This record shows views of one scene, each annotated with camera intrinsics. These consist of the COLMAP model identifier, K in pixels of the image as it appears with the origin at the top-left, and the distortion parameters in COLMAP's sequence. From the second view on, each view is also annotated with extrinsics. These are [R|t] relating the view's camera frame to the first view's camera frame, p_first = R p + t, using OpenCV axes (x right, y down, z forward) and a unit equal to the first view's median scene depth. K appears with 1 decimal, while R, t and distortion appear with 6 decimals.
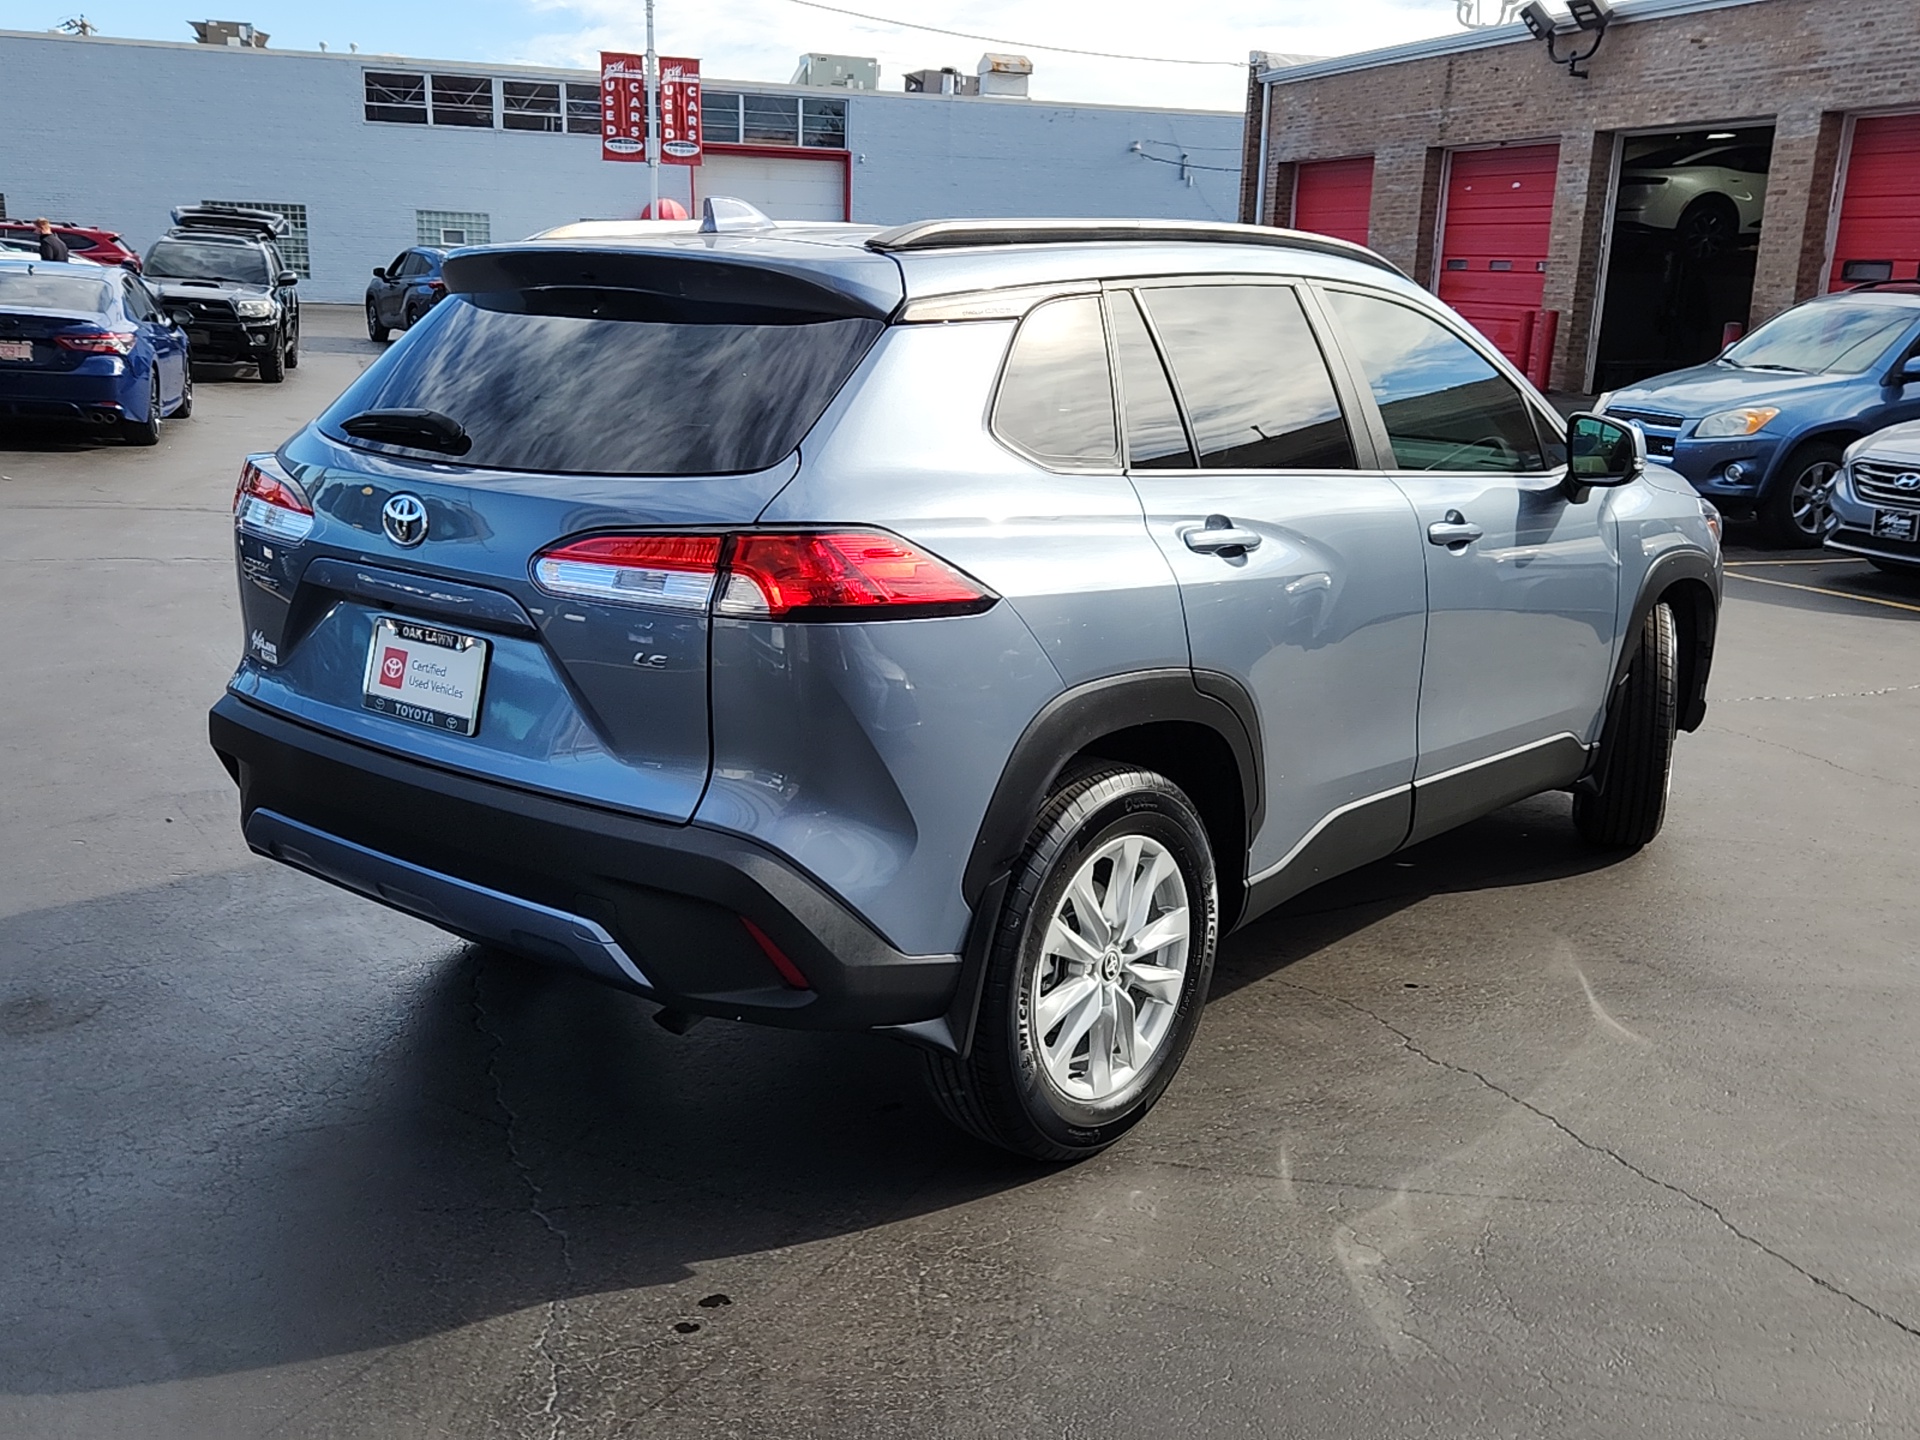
lens RADIAL K [[1839.9, 0, 971.9], [0, 1839.9, 730.9], [0, 0, 1]] dist [0.069600, 0.000000]
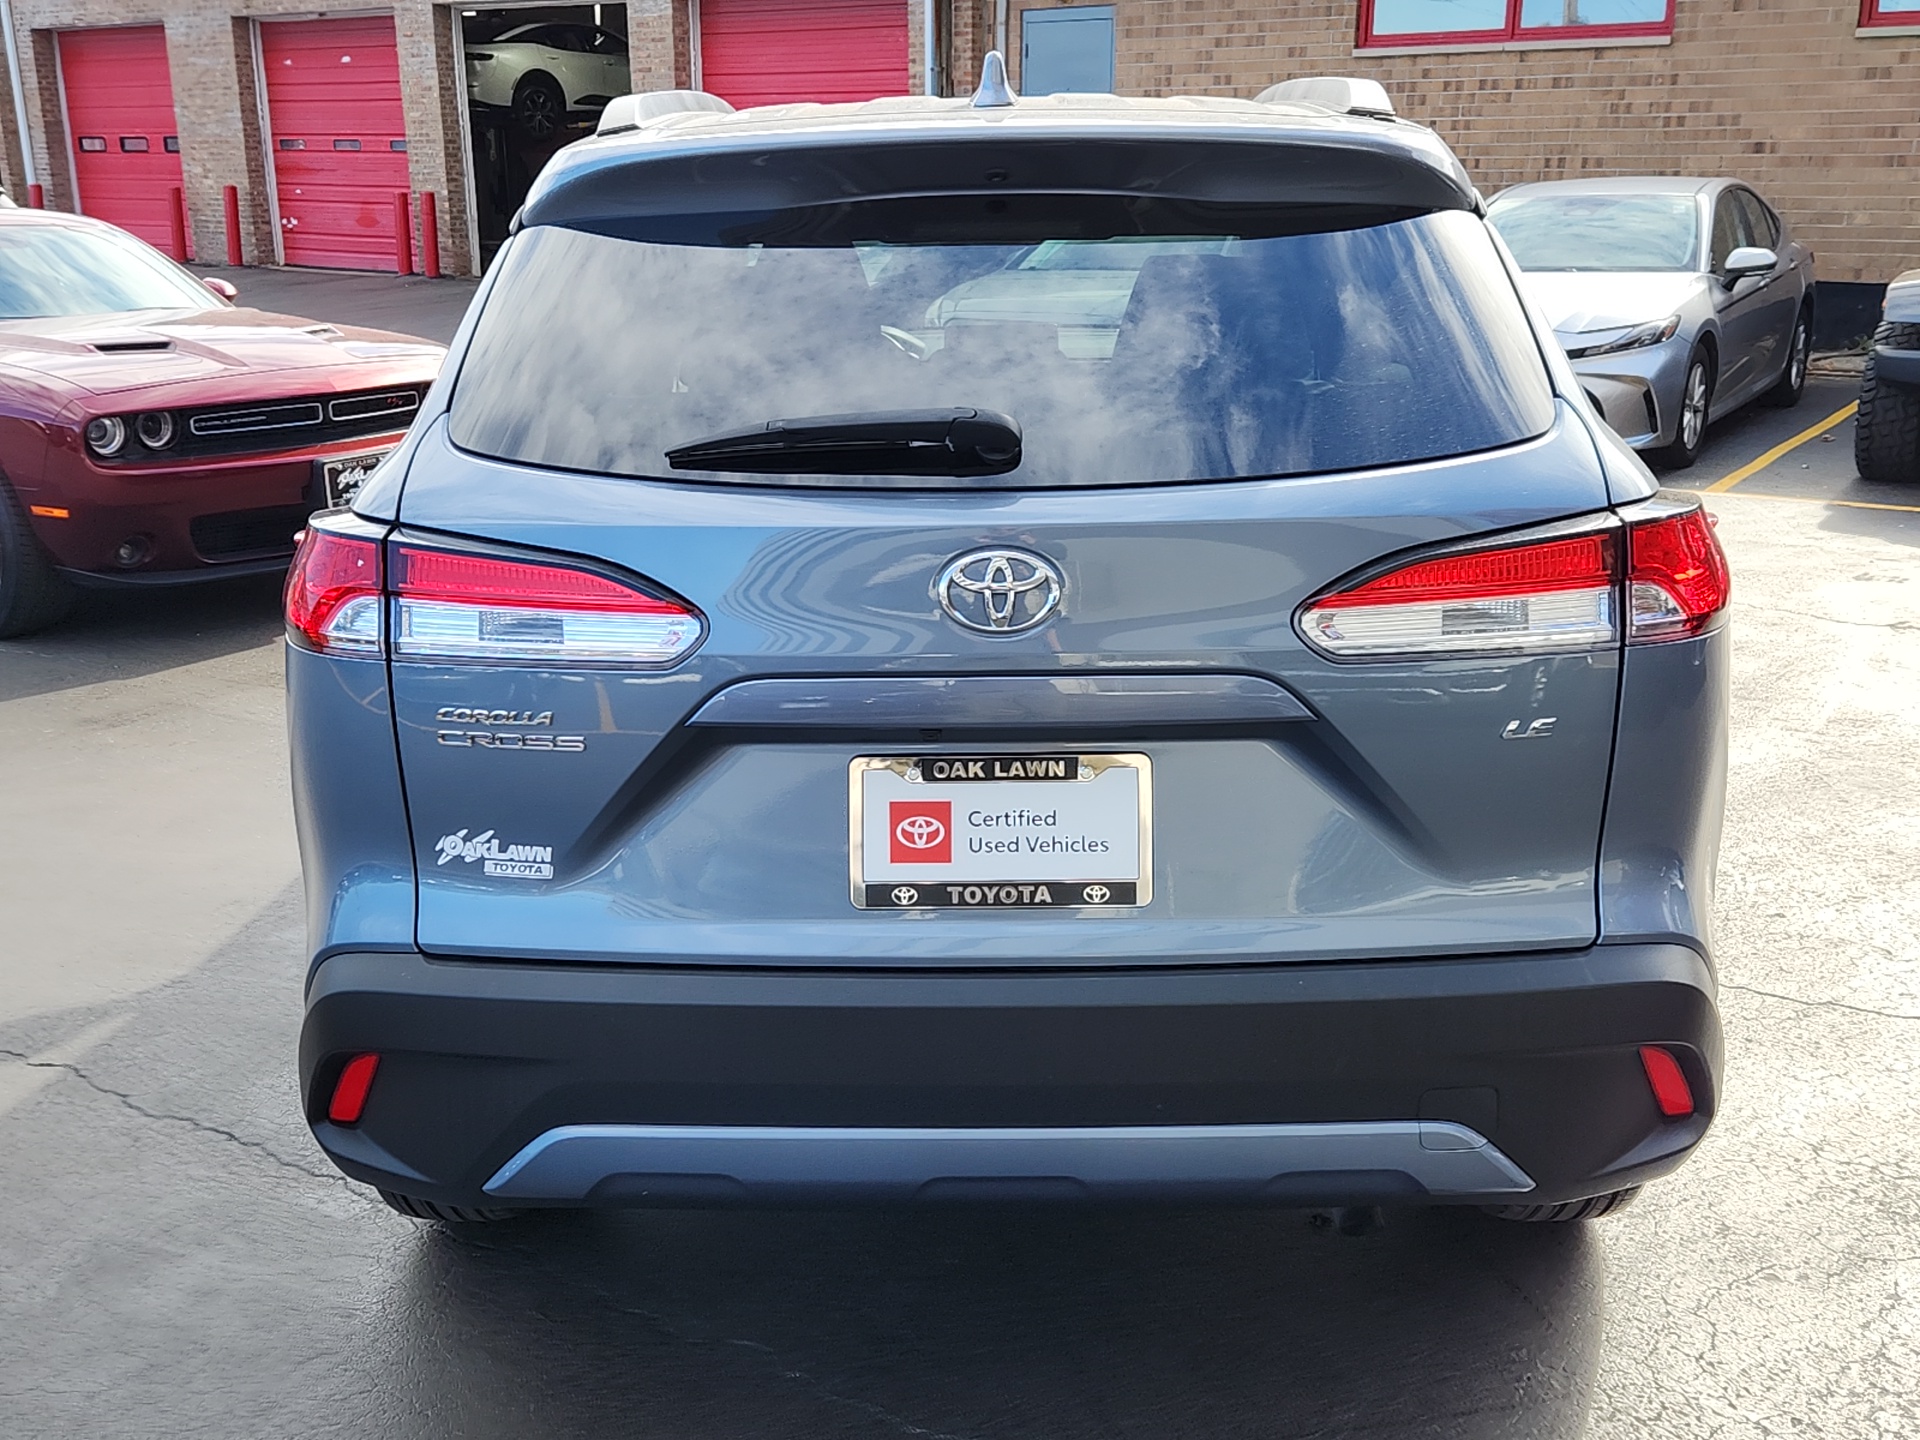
lens RADIAL K [[1839.9, 0, 928.9], [0, 1839.9, 690.6], [0, 0, 1]] dist [0.069600, 0.000000]
pose [[0.801052, -0.201819, 0.563546, -0.085470], [0.179371, 0.979118, 0.095679, -0.018273], [-0.571088, 0.024440, 0.820525, 0.065985]]
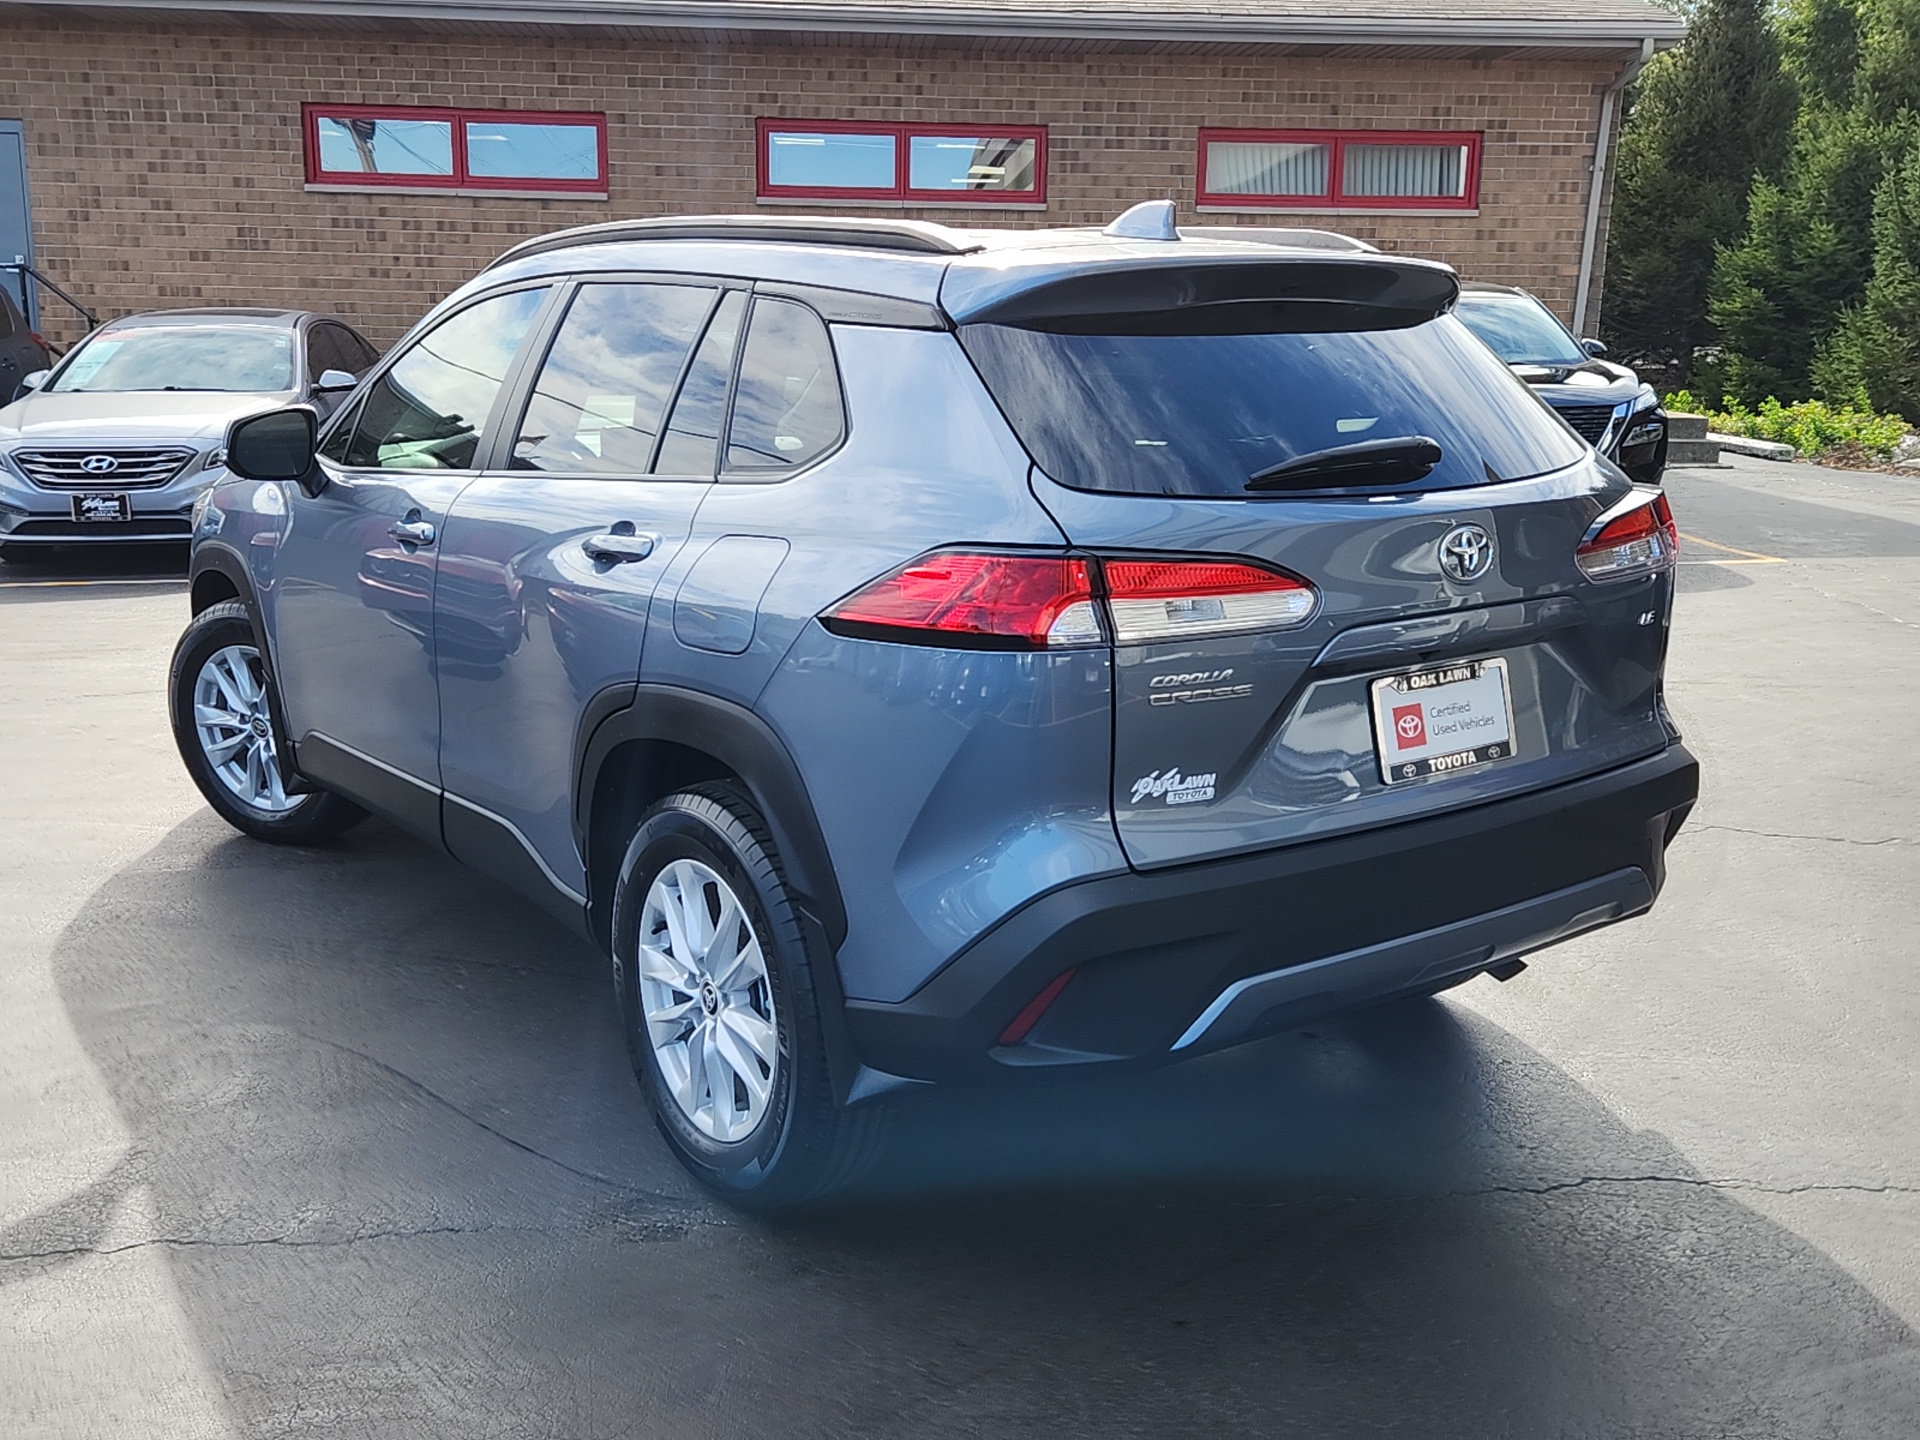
lens RADIAL K [[1839.9, 0, 945.3], [0, 1839.9, 706.2], [0, 0, 1]] dist [0.069600, 0.000000]
pose [[0.294807, -0.237409, 0.925595, -0.159937], [0.238738, 0.956225, 0.169226, -0.032989], [-0.925253, 0.171086, 0.338580, 0.119878]]
